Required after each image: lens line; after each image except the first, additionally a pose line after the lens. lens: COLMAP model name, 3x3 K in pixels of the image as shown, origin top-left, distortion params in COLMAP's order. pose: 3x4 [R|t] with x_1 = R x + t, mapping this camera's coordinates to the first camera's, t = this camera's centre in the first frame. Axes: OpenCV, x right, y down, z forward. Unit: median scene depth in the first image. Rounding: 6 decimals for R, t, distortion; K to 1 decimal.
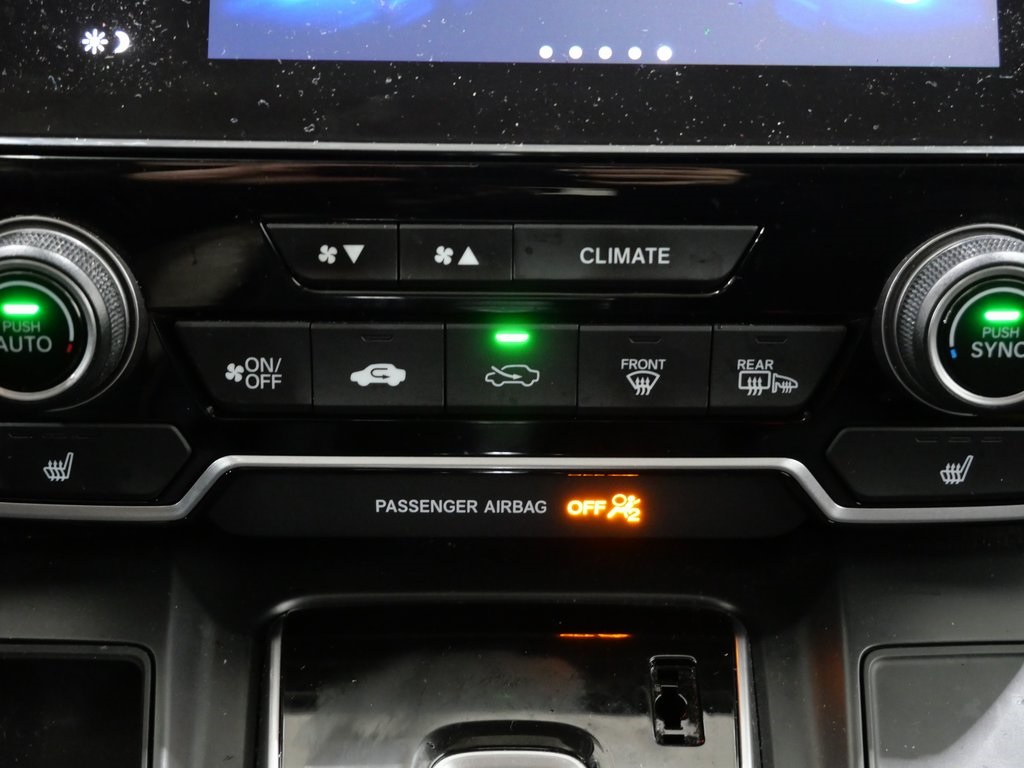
lens RADIAL K [[1625.4, 0, 513.6], [0, 1625.4, 388.8], [0, 0, 1]] dist [-0.001103, 0.000000]
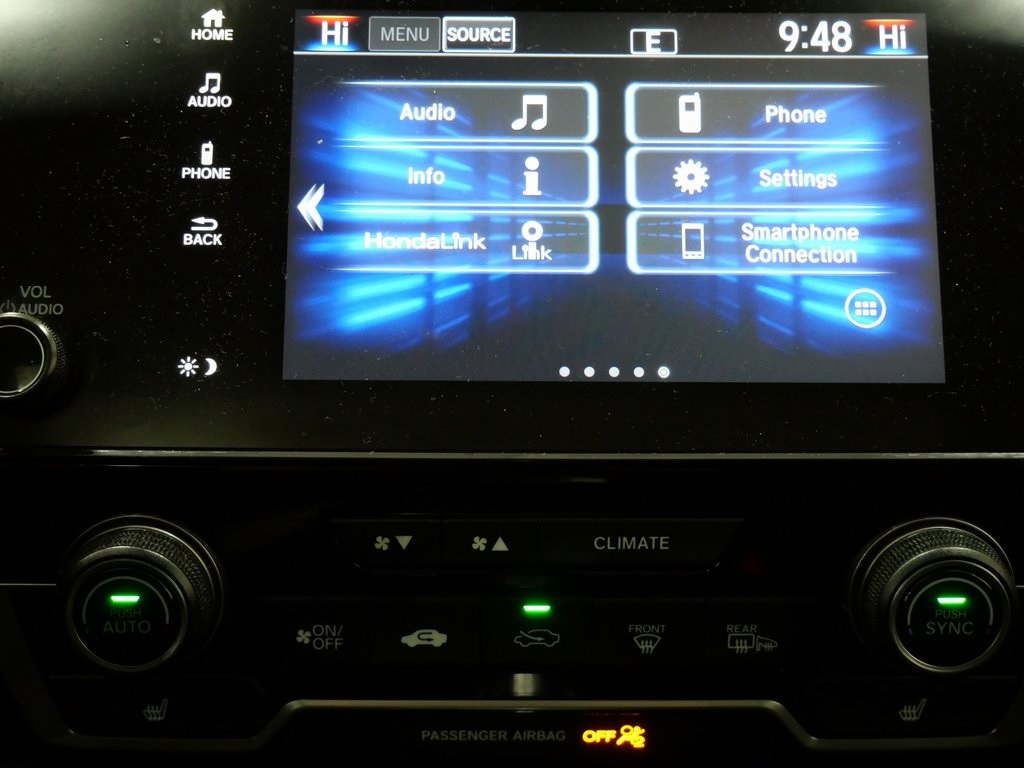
lens RADIAL K [[1330.5, 0, 512.1], [0, 1330.5, 381.3], [0, 0, 1]] dist [0.003102, 0.000000]
pose [[0.999927, -0.002969, -0.011698, -0.007106], [0.002531, 0.999302, -0.037260, -0.162779], [0.011800, 0.037228, 0.999237, 0.021395]]
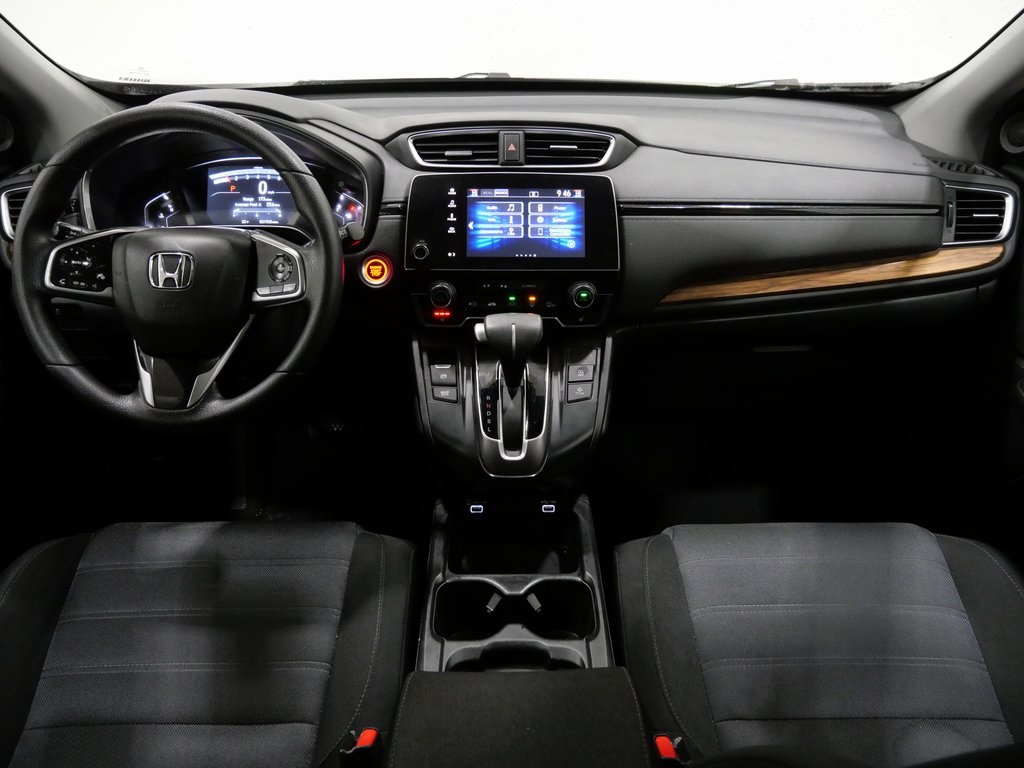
lens RADIAL K [[713.1, 0, 510.3], [0, 713.1, 381.5], [0, 0, 1]] dist [-0.035981, 0.008237]
pose [[0.999970, -0.003294, -0.007080, 0.011422], [0.003680, 0.998468, 0.055203, 0.147409], [0.006887, -0.055228, 0.998450, -1.936113]]
